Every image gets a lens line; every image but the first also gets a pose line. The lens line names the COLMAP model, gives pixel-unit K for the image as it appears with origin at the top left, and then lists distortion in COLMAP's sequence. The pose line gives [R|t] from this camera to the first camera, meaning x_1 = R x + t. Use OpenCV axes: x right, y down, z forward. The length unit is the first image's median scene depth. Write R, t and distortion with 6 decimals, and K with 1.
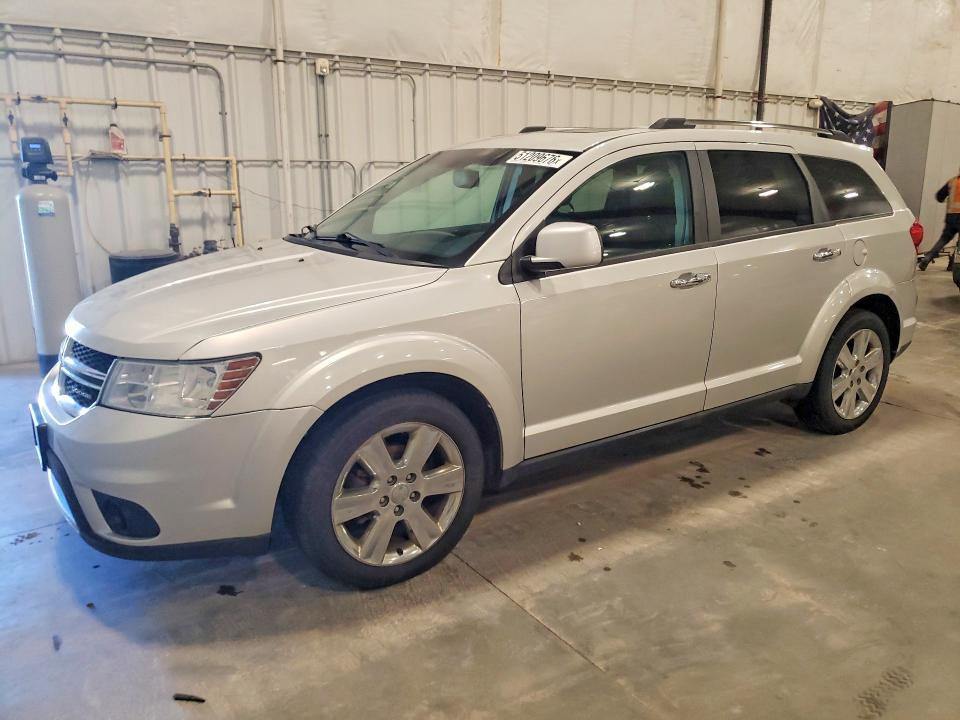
lens RADIAL K [[749.7, 0, 480.0], [0, 749.7, 360.0], [0, 0, 1]] dist [0.002859, 0.010497]
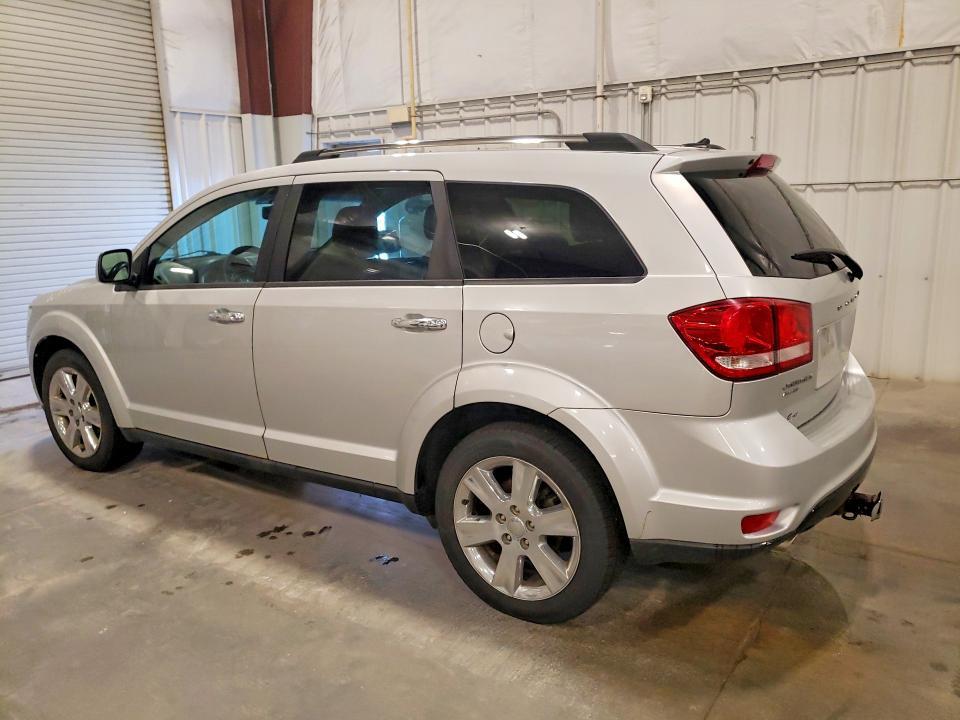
lens RADIAL K [[744.0, 0, 488.3], [0, 744.0, 364.1], [0, 0, 1]] dist [0.012422, 0.006650]
pose [[0.372687, 0.191555, -0.907971, 0.942642], [-0.207713, 0.970855, 0.119564, -0.167321], [0.904411, 0.144037, 0.401614, 0.654868]]
